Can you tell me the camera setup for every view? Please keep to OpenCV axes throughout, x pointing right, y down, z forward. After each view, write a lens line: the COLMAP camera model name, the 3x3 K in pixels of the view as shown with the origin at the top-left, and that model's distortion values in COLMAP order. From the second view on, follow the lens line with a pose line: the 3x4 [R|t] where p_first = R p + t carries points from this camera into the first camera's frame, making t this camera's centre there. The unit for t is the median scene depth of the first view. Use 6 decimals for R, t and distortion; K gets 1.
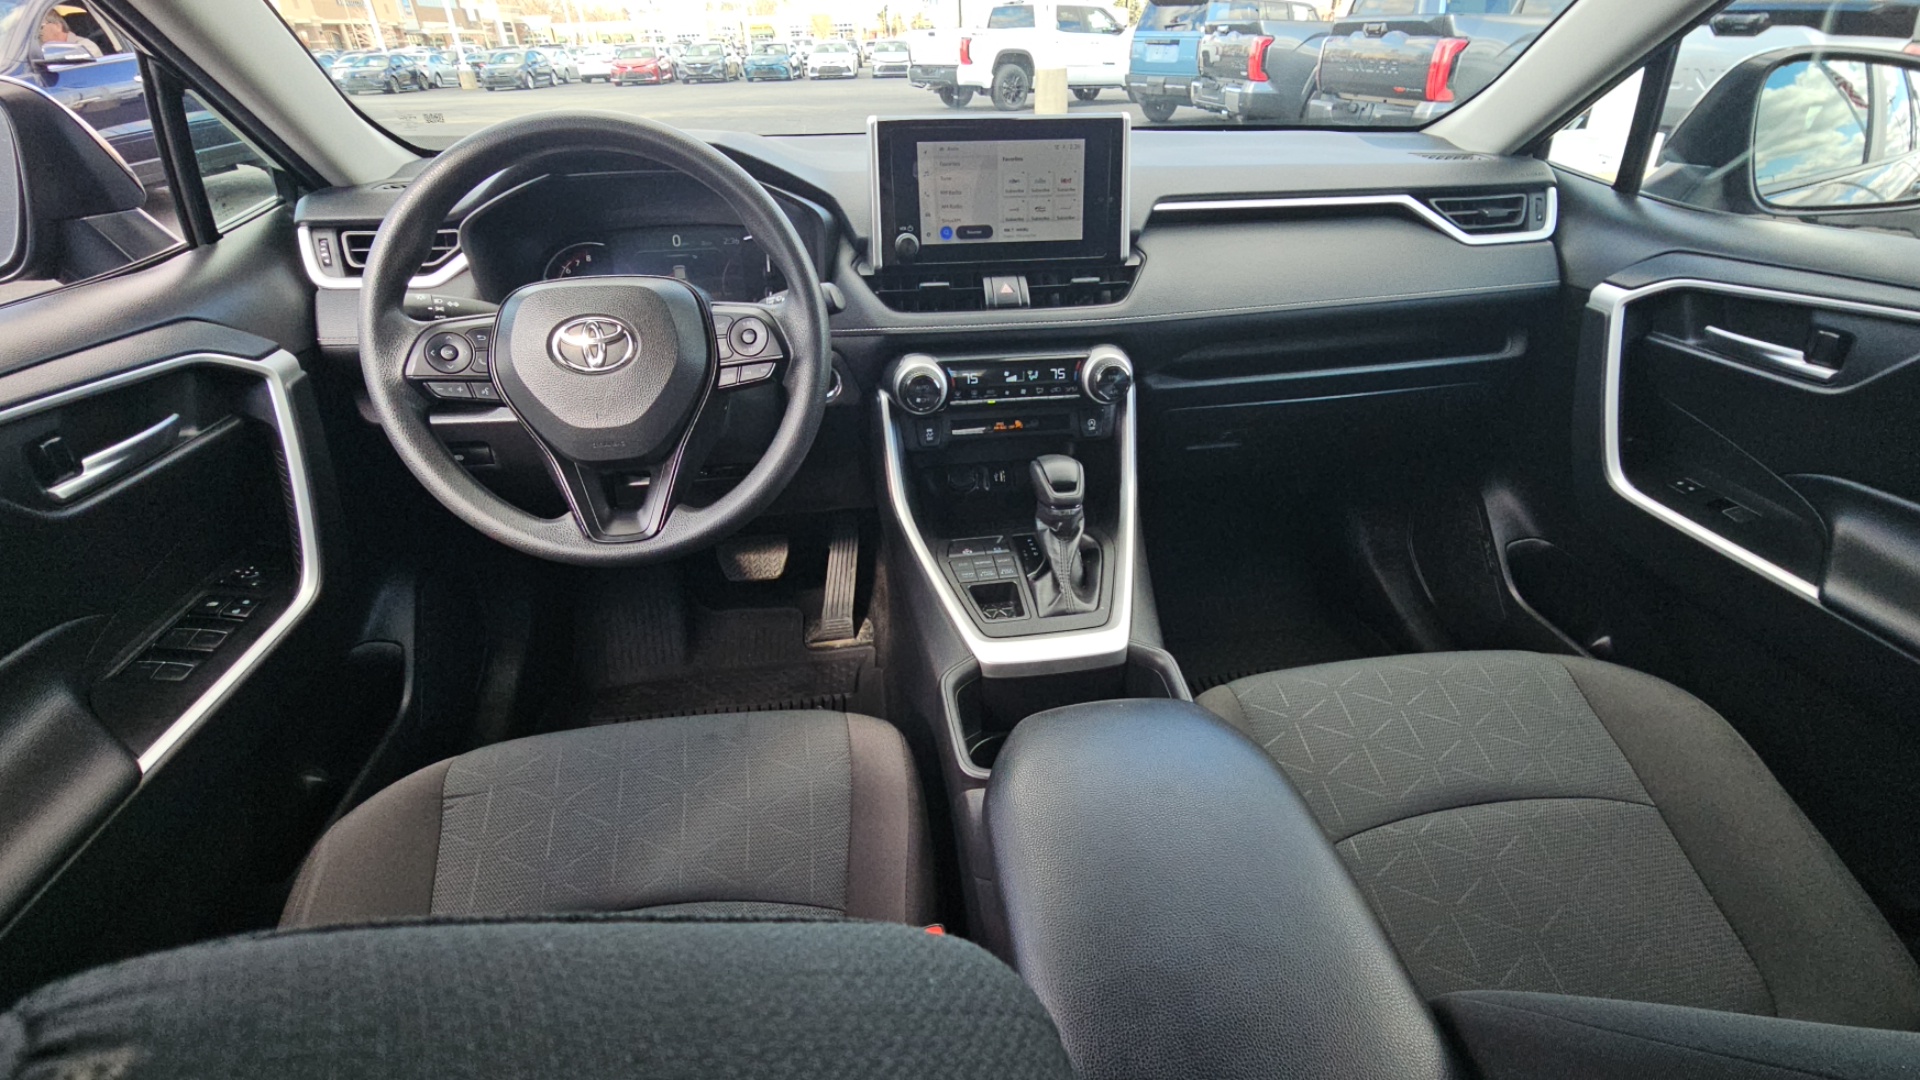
lens RADIAL K [[860.4, 0, 978.9], [0, 860.4, 543.0], [0, 0, 1]] dist [0.009304, -0.007275]
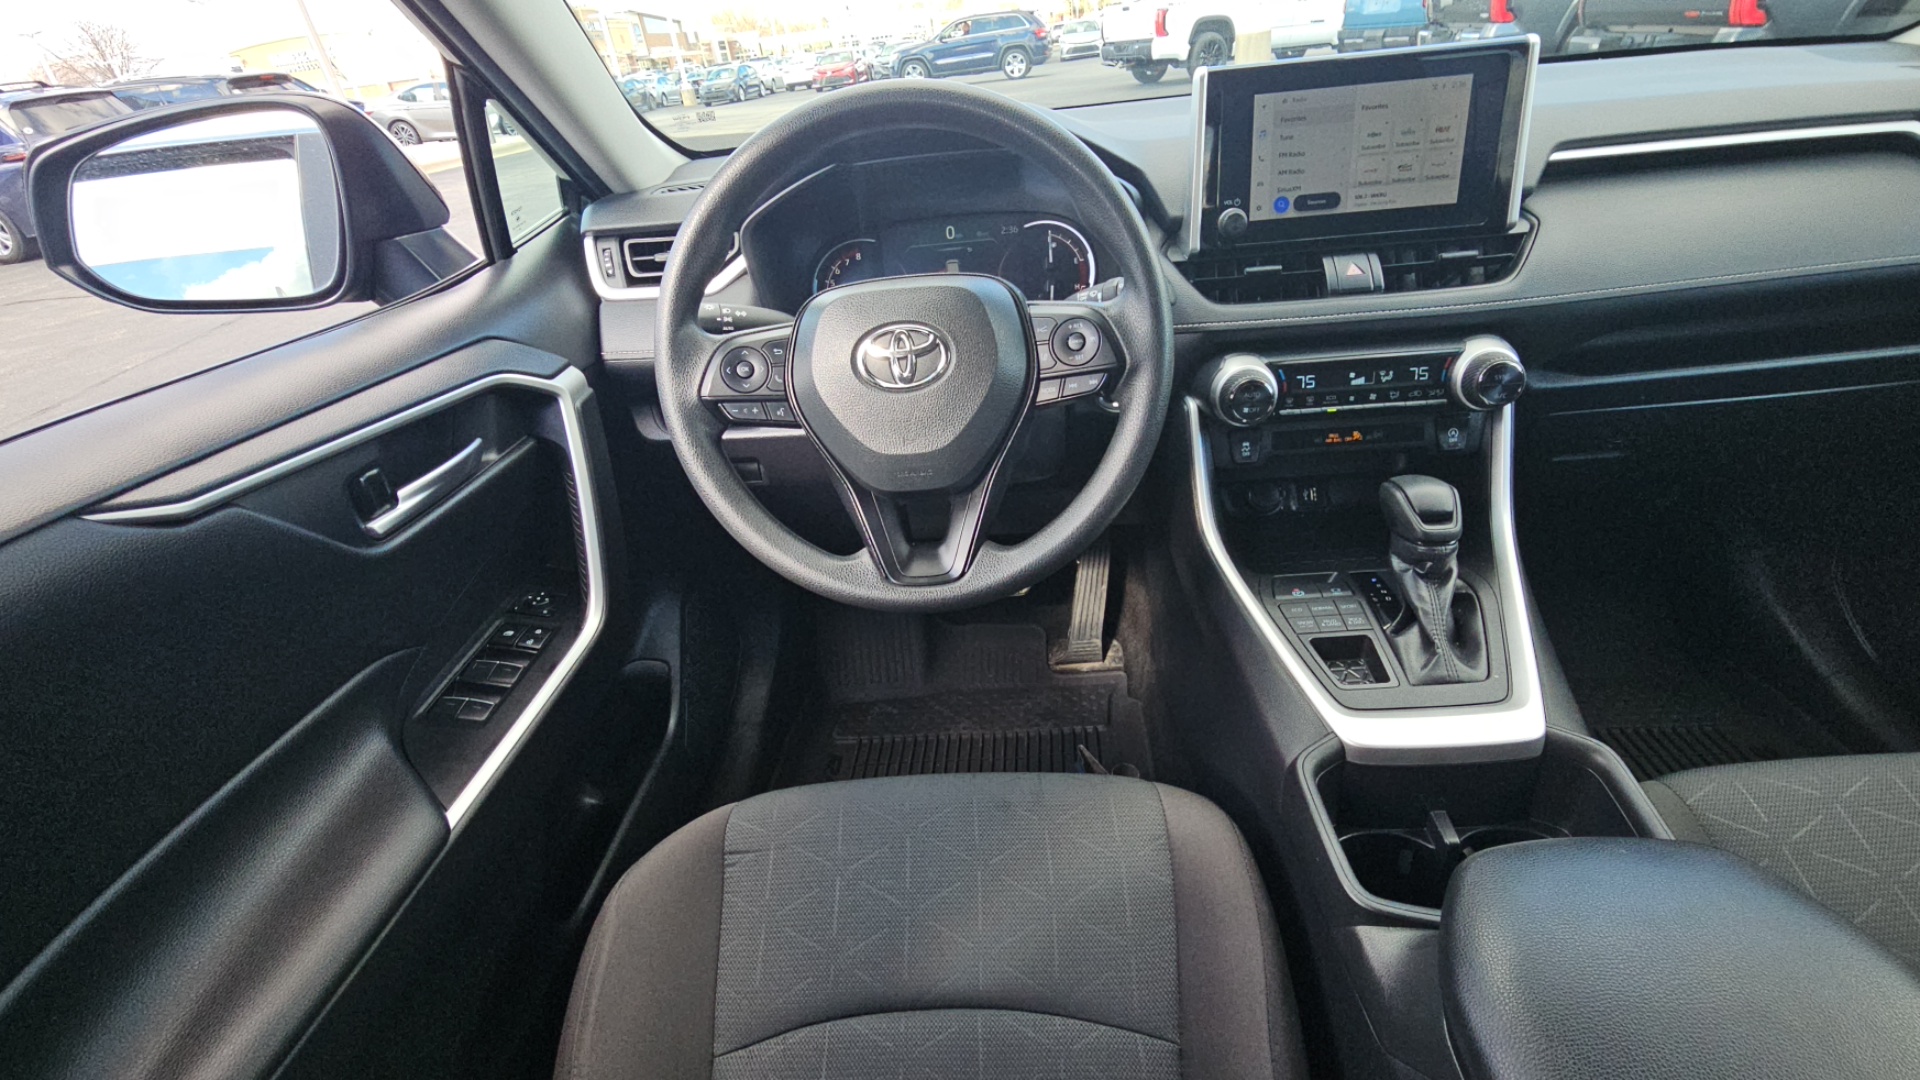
lens RADIAL K [[860.4, 0, 978.1], [0, 860.4, 542.2], [0, 0, 1]] dist [0.009304, -0.007275]
pose [[0.979086, 0.020880, -0.202373, -0.145538], [-0.017943, 0.999706, 0.016338, -0.045929], [0.202655, -0.012365, 0.979172, 0.130585]]
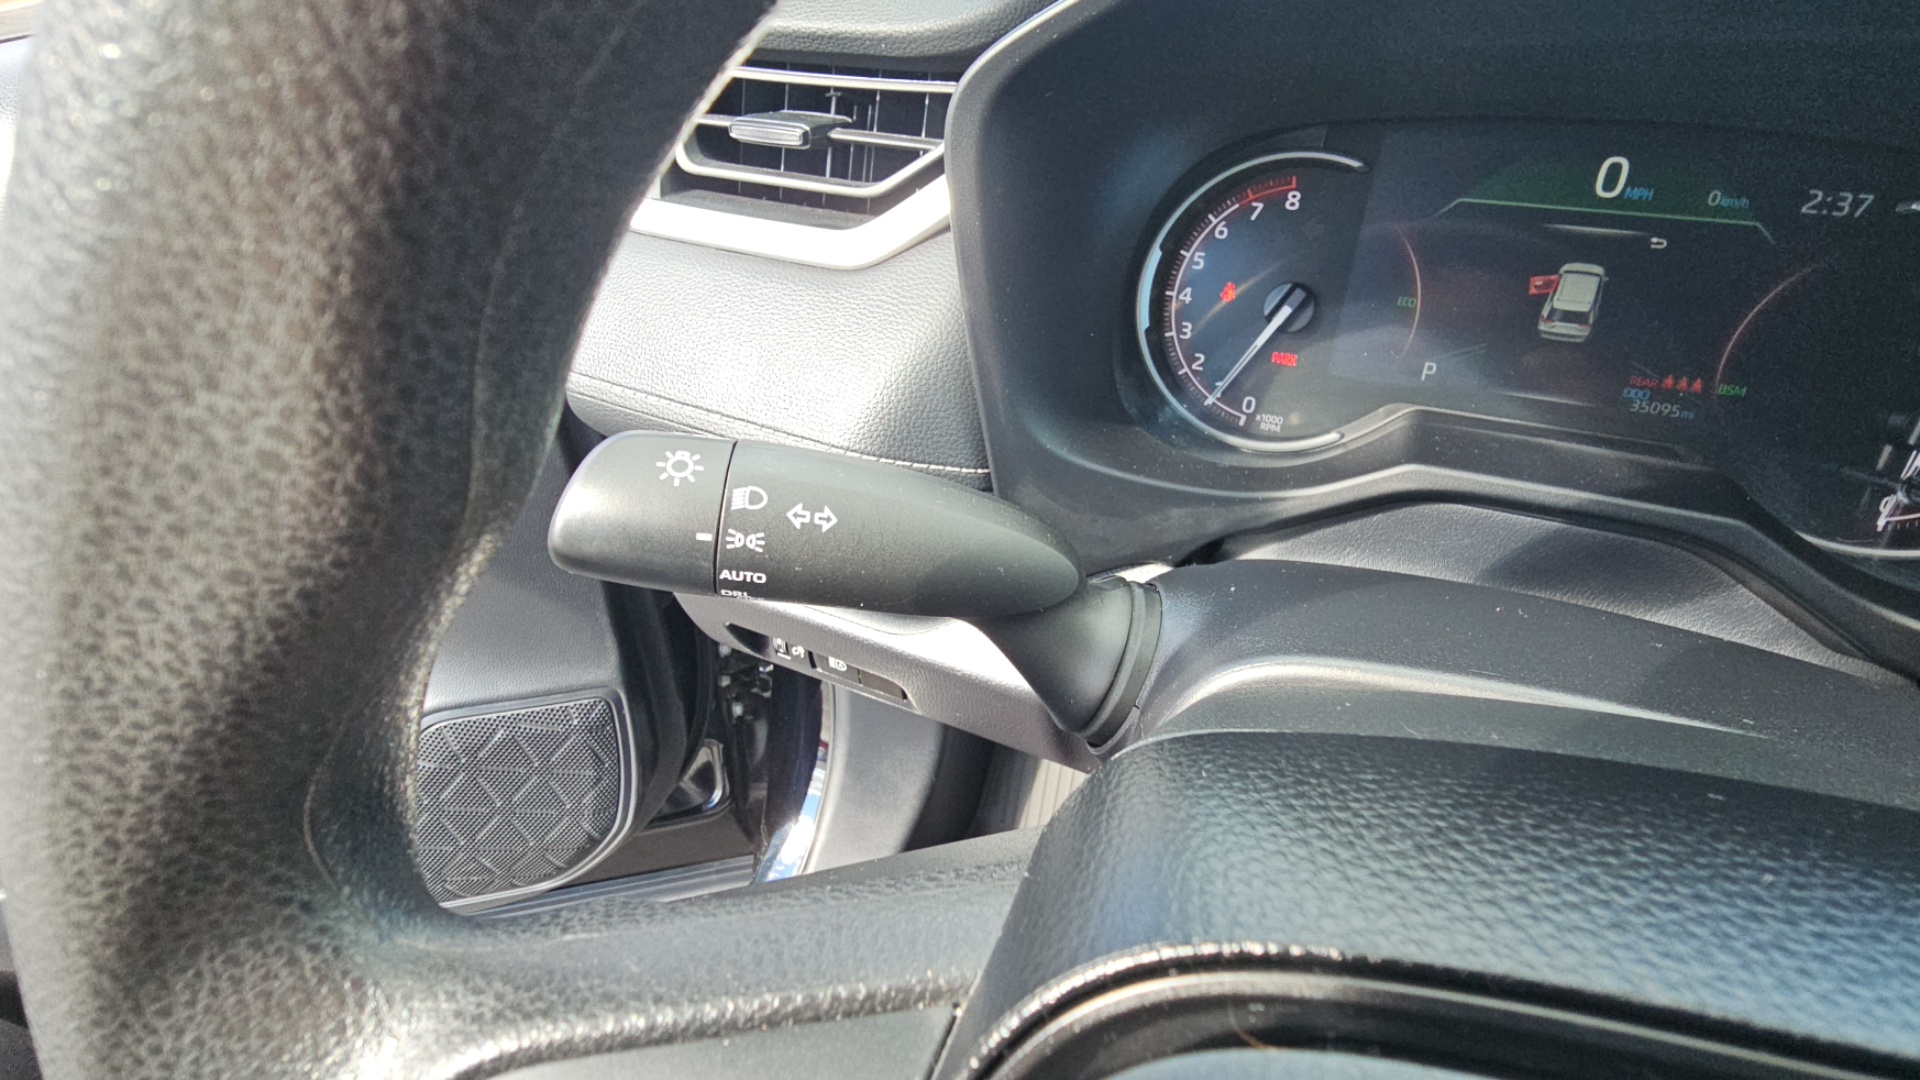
lens RADIAL K [[860.4, 0, 979.0], [0, 860.4, 542.6], [0, 0, 1]] dist [0.009304, -0.007275]
pose [[0.855352, 0.312695, -0.413030, -0.409867], [-0.241686, 0.946069, 0.215733, -0.270071], [0.458214, -0.084704, 0.884797, 0.700560]]
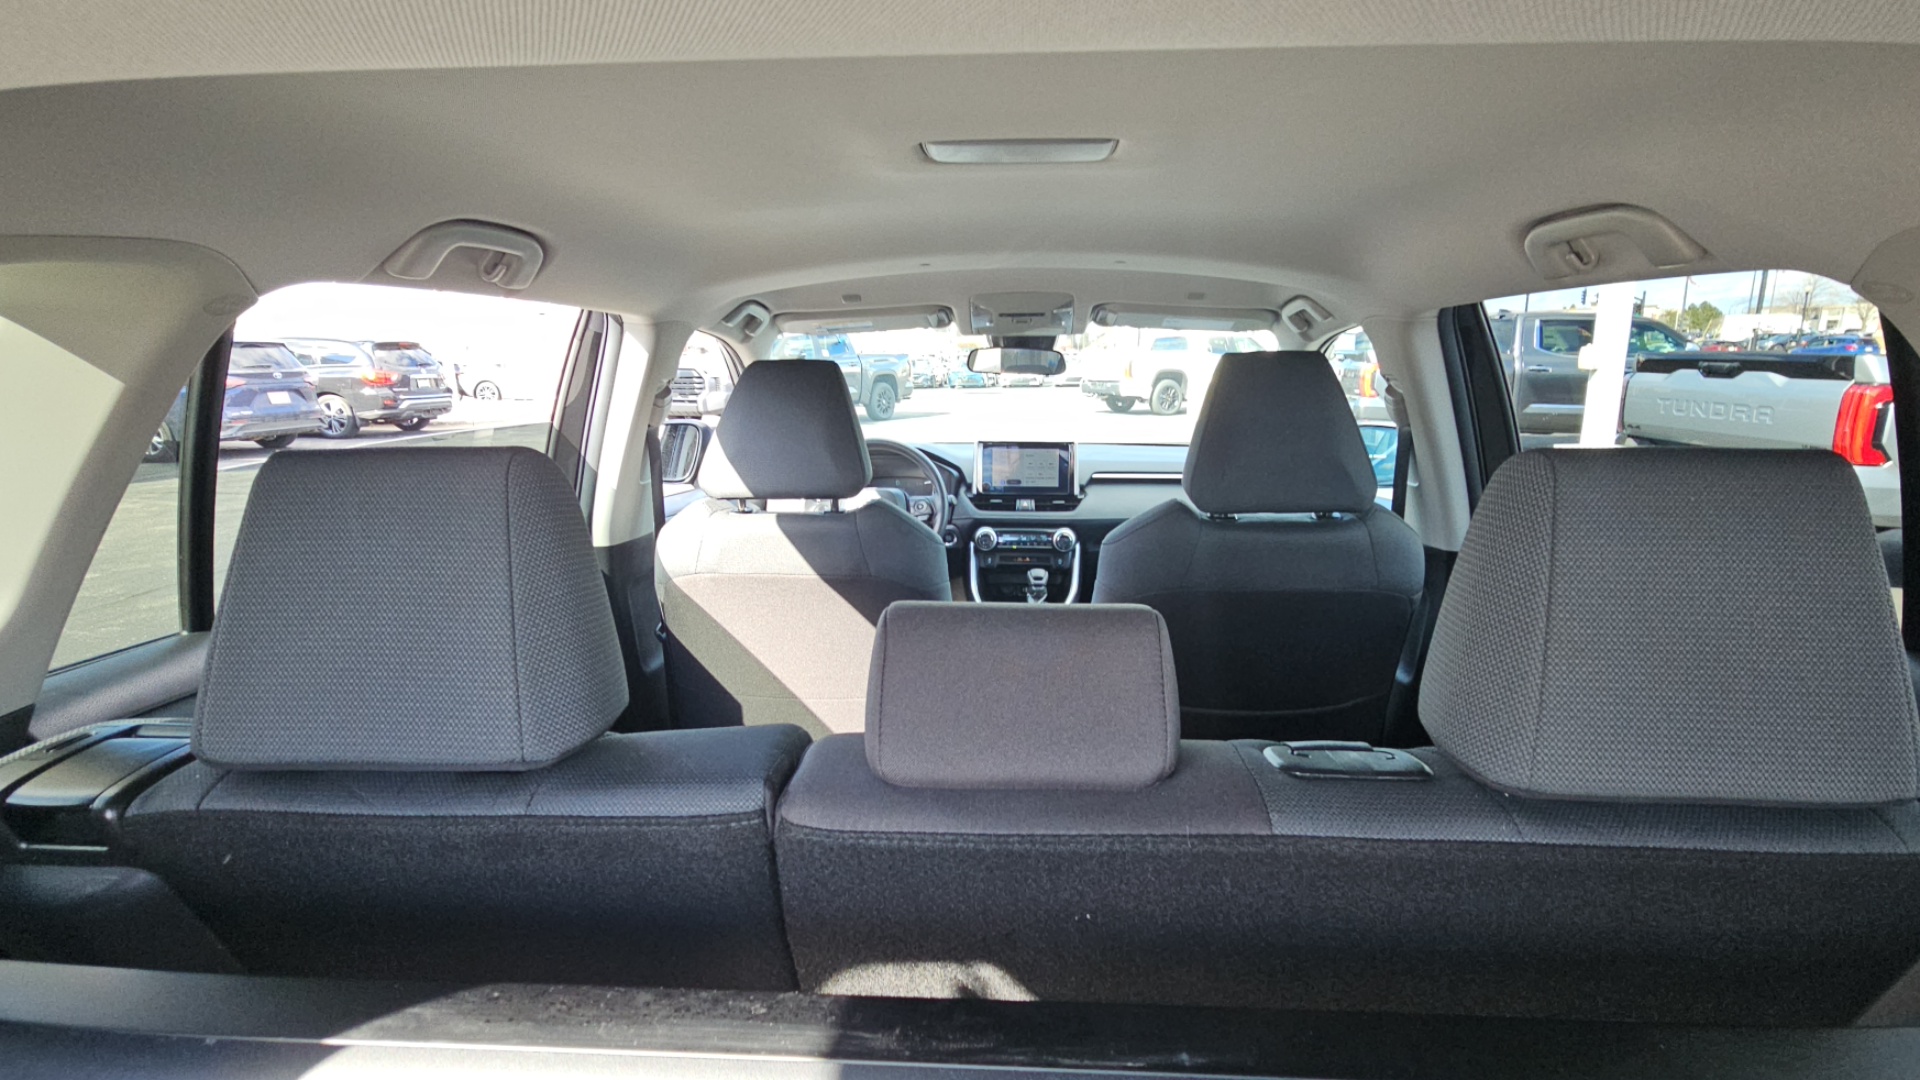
lens RADIAL K [[860.4, 0, 979.8], [0, 860.4, 541.4], [0, 0, 1]] dist [0.009304, -0.007275]
pose [[0.980098, 0.045178, -0.193304, 0.387219], [-0.102485, 0.949110, -0.297802, 0.555363], [0.170013, 0.311686, 0.934852, -1.297273]]
